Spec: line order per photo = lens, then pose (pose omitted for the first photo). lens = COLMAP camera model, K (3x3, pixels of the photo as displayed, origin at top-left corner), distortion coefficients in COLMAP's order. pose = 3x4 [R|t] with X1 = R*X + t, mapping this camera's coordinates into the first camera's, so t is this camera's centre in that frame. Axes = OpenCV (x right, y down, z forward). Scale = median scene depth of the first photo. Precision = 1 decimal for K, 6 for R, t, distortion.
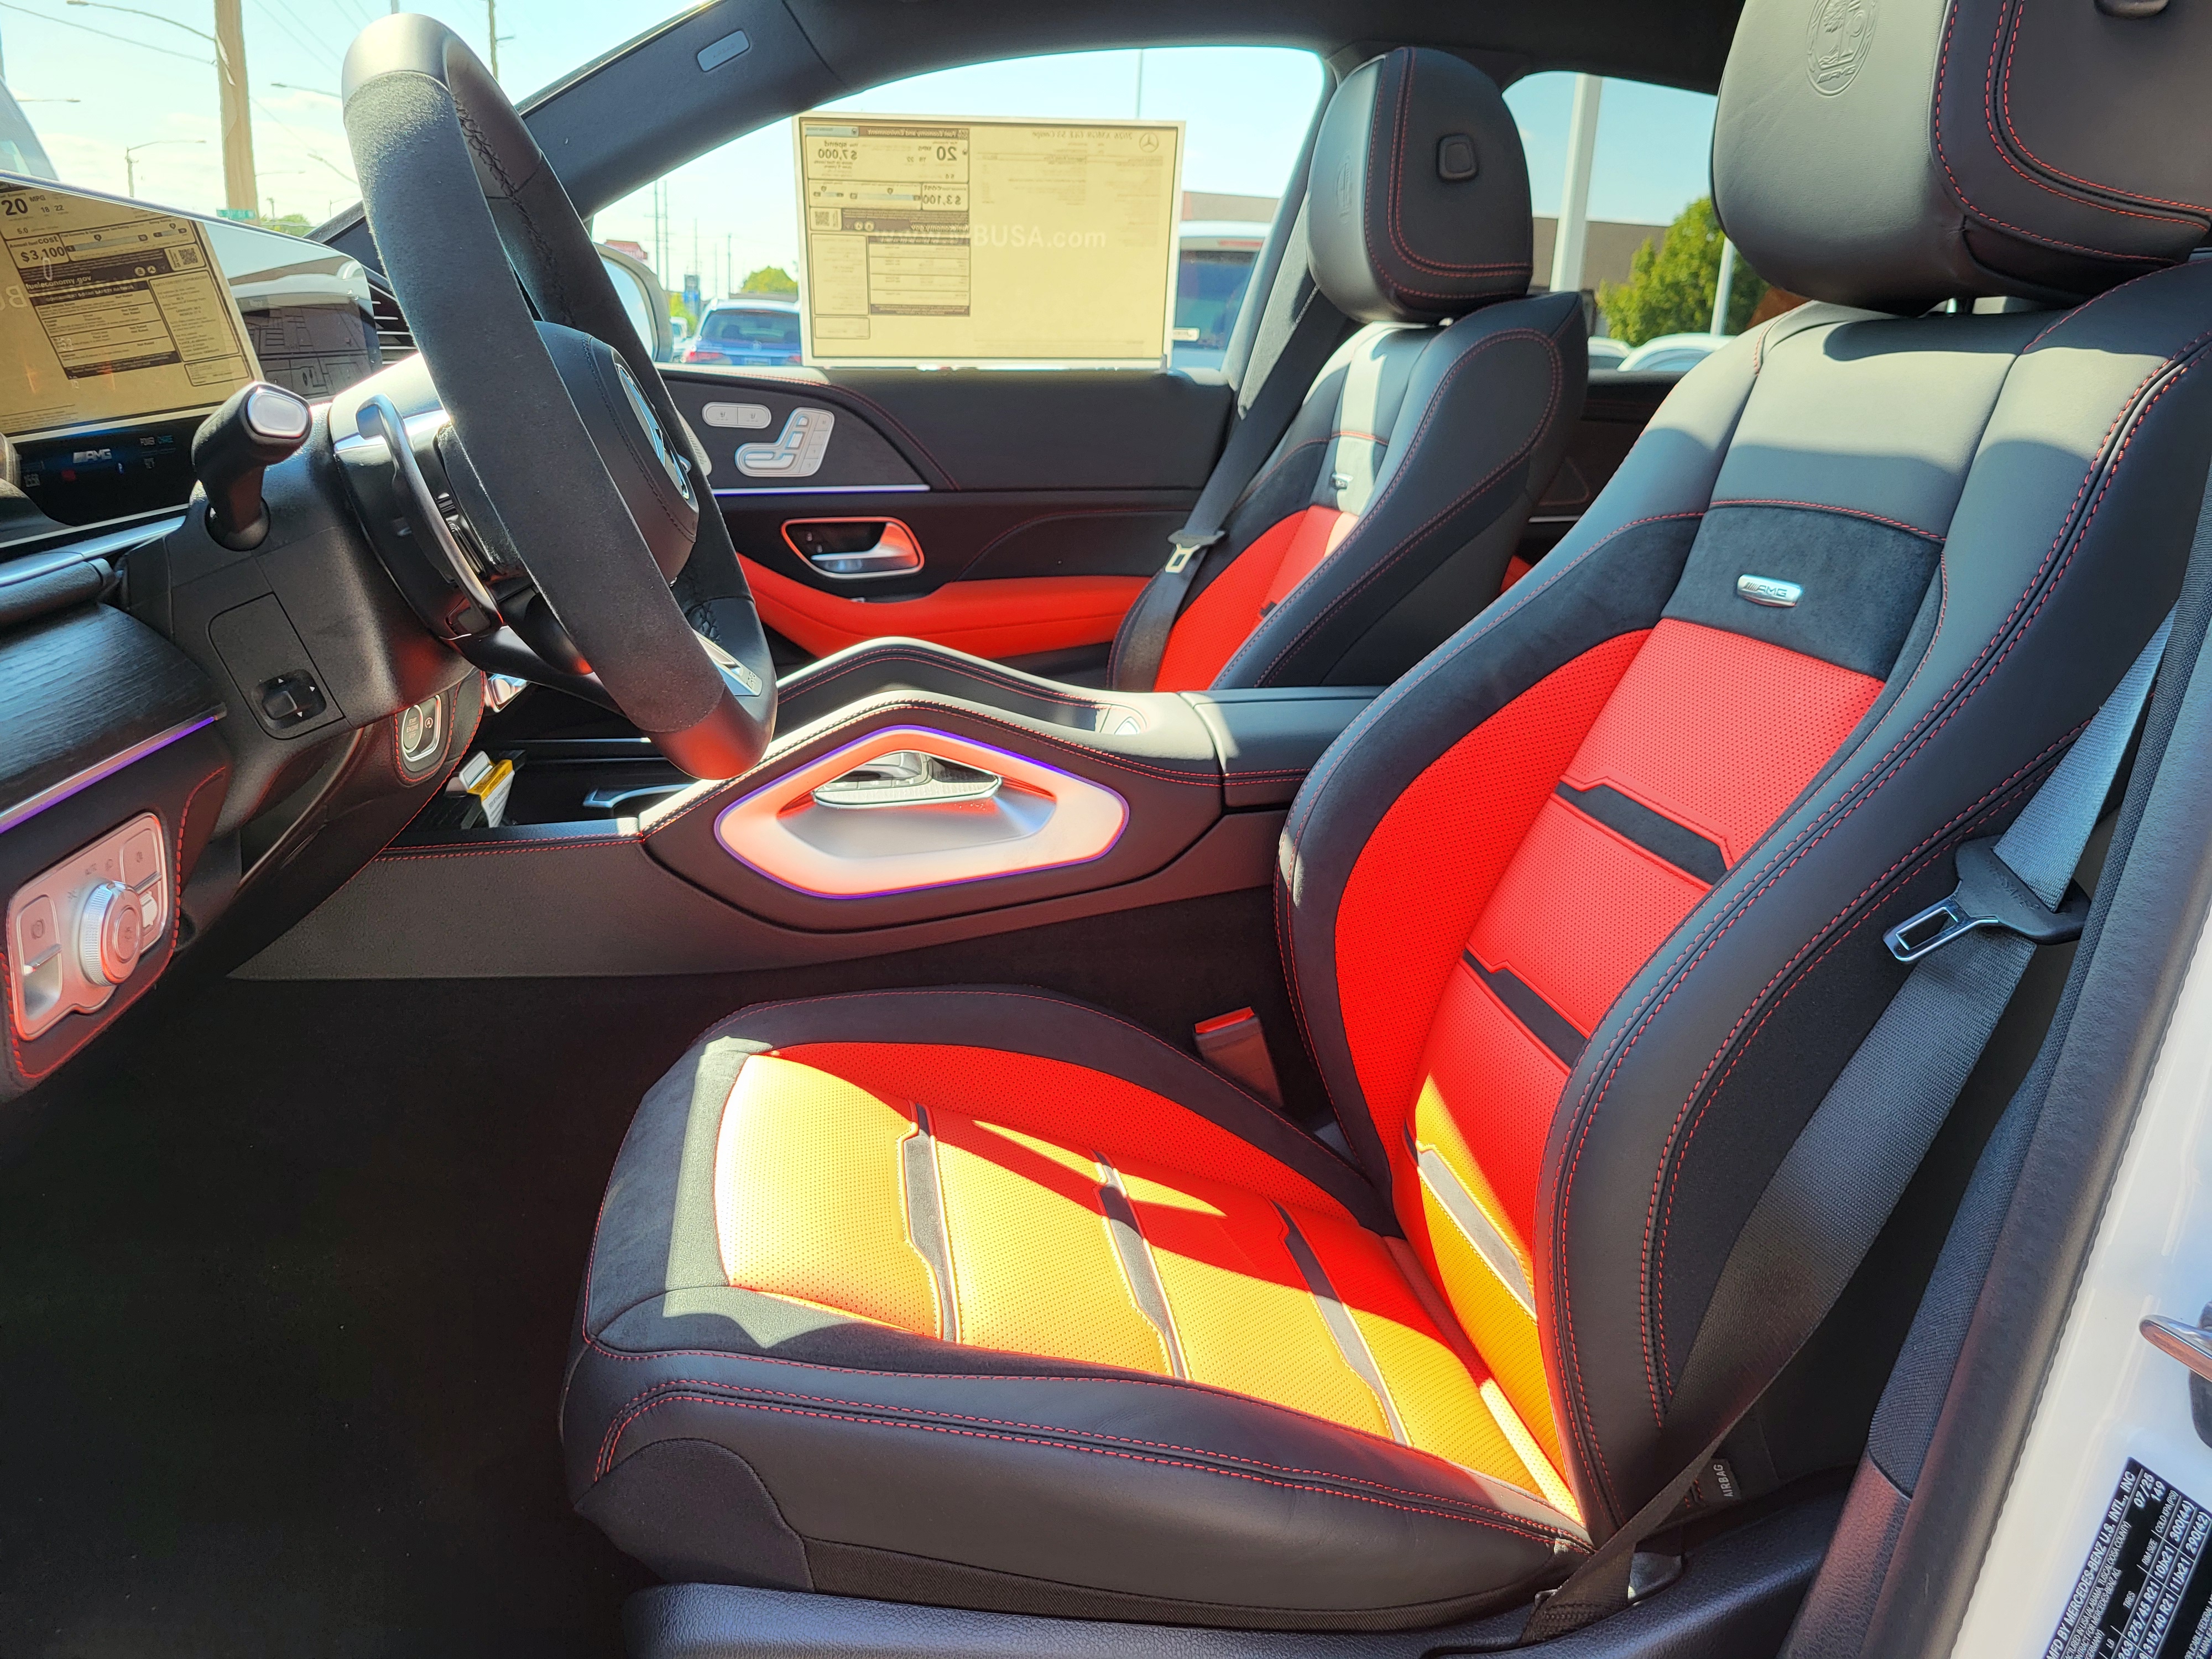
lens RADIAL K [[1693.7, 0, 1130.1], [0, 1693.7, 838.2], [0, 0, 1]] dist [0.022525, -0.006265]
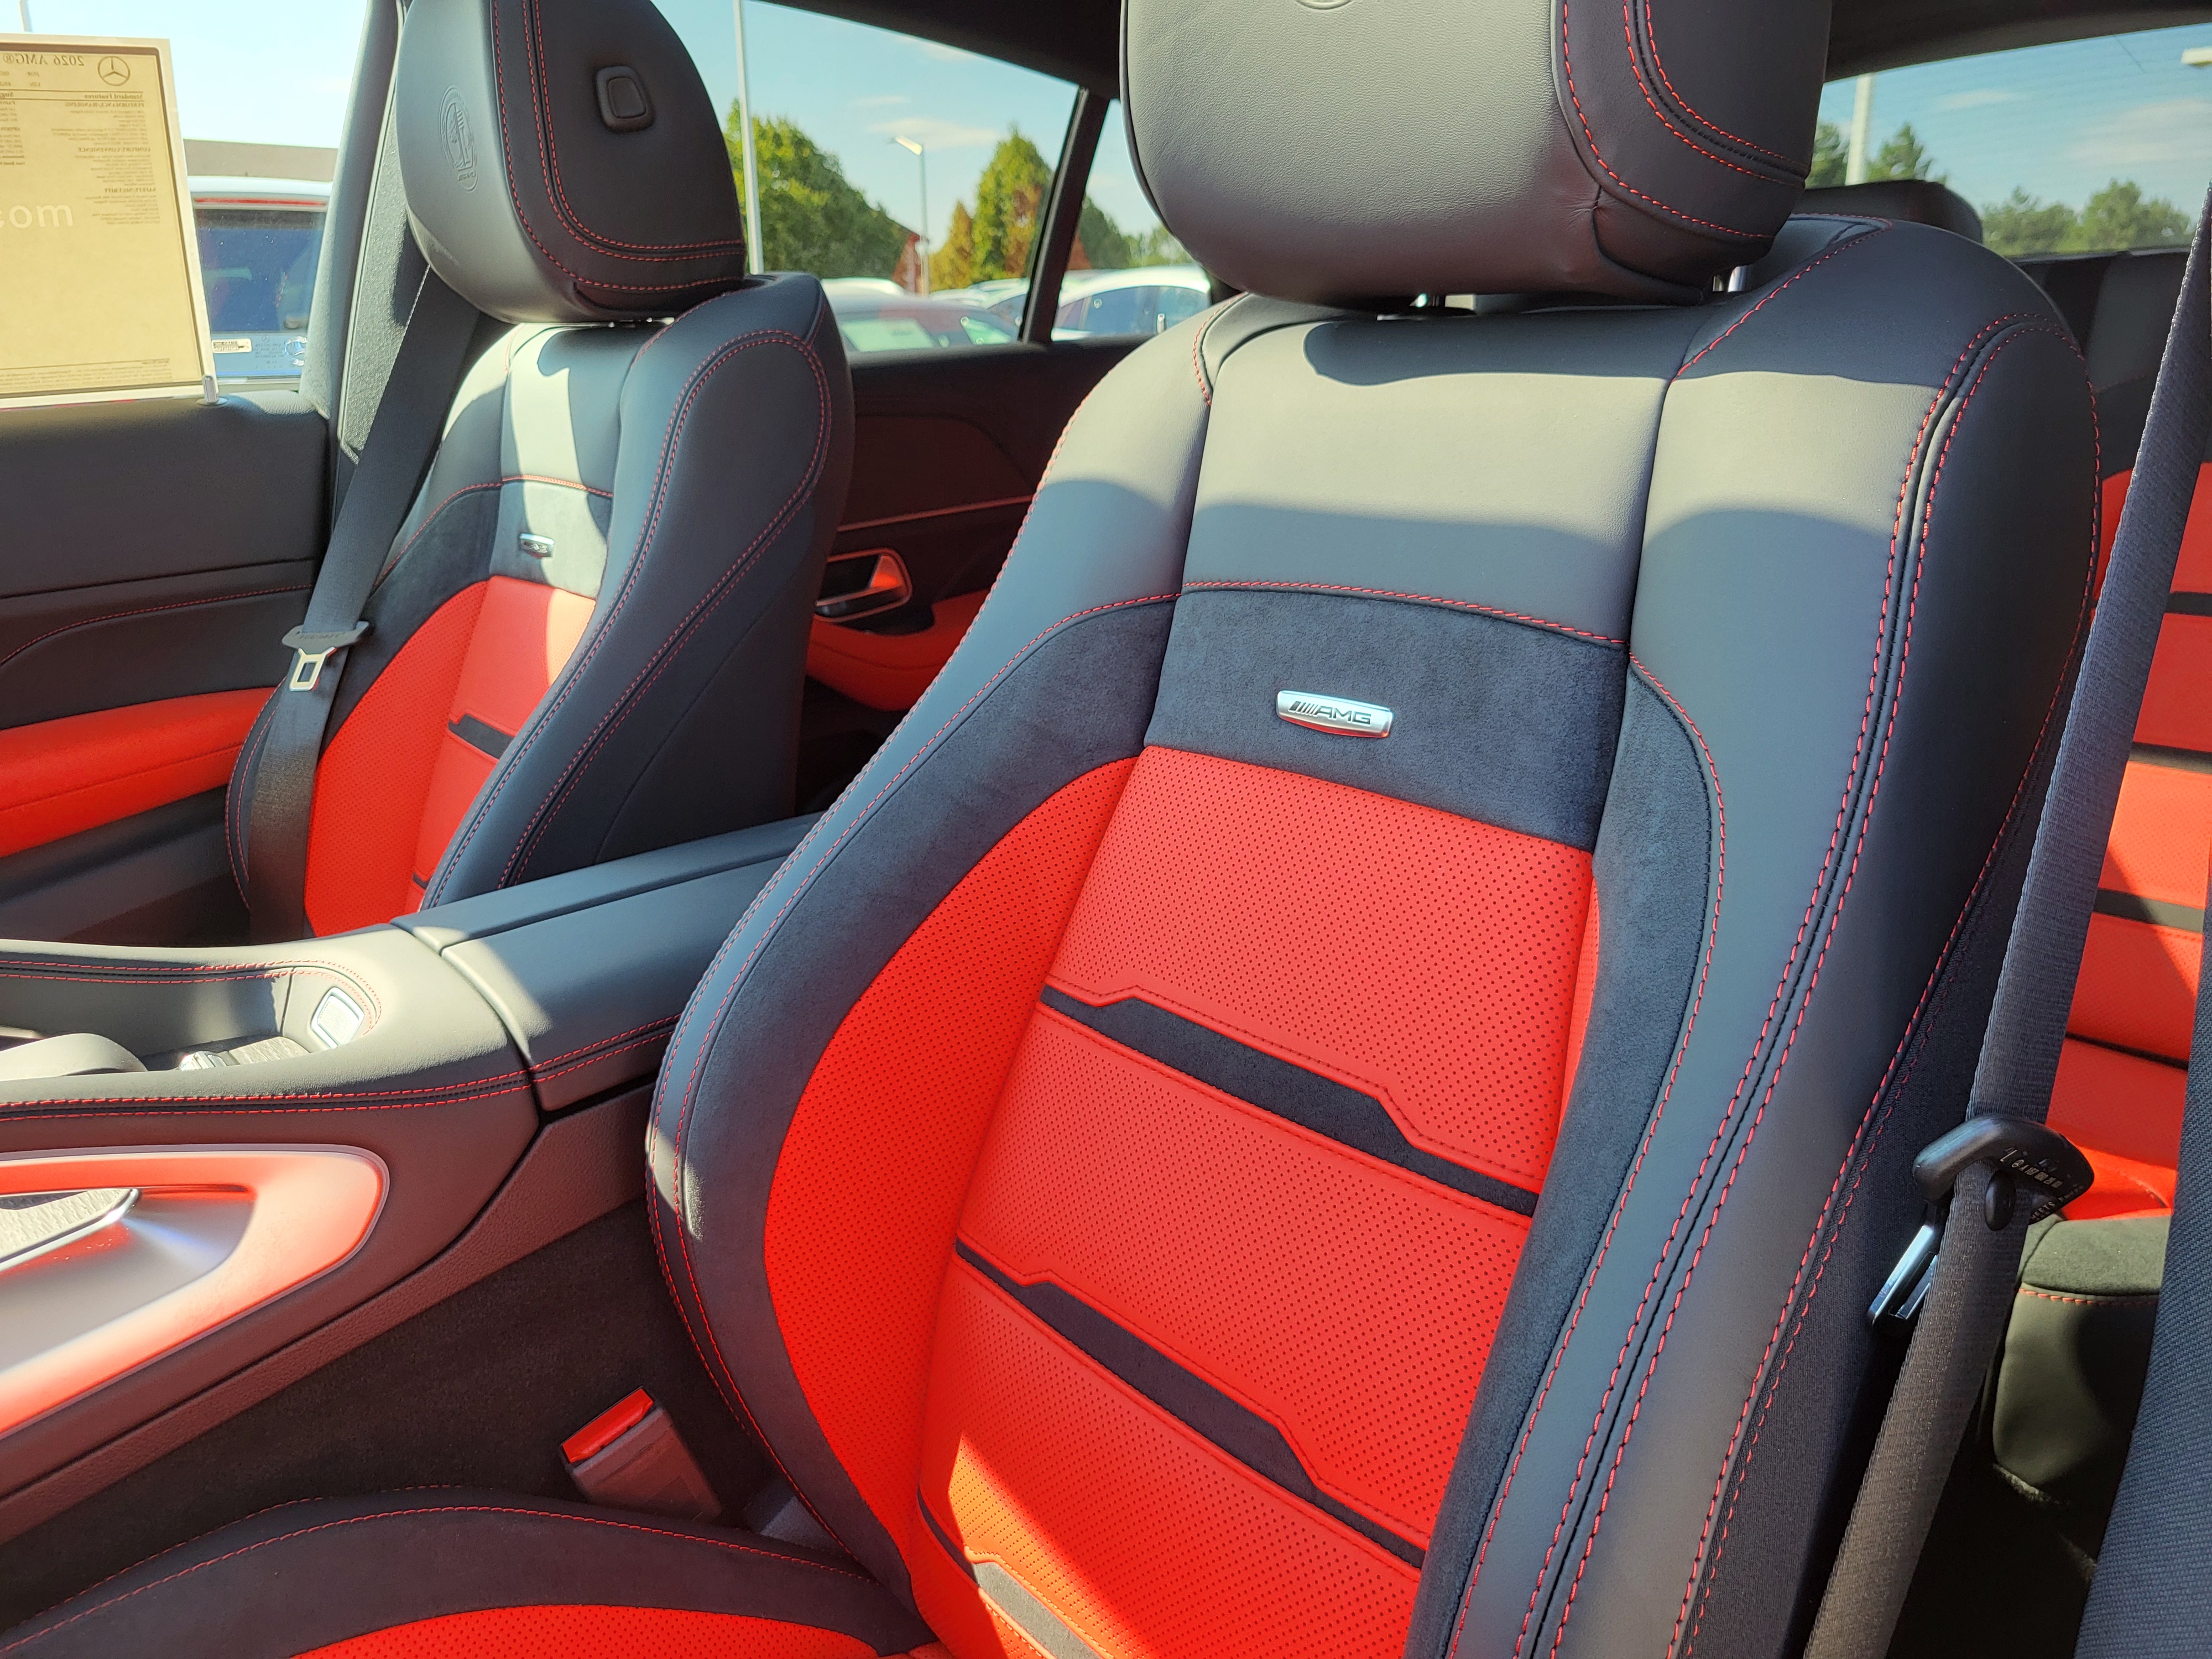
lens RADIAL K [[1693.7, 0, 1130.1], [0, 1693.7, 838.2], [0, 0, 1]] dist [0.022525, -0.006265]
pose [[0.860599, -0.202729, 0.467193, -0.035606], [0.189196, 0.978971, 0.076293, -0.139746], [-0.472836, 0.022733, 0.880857, 0.350305]]
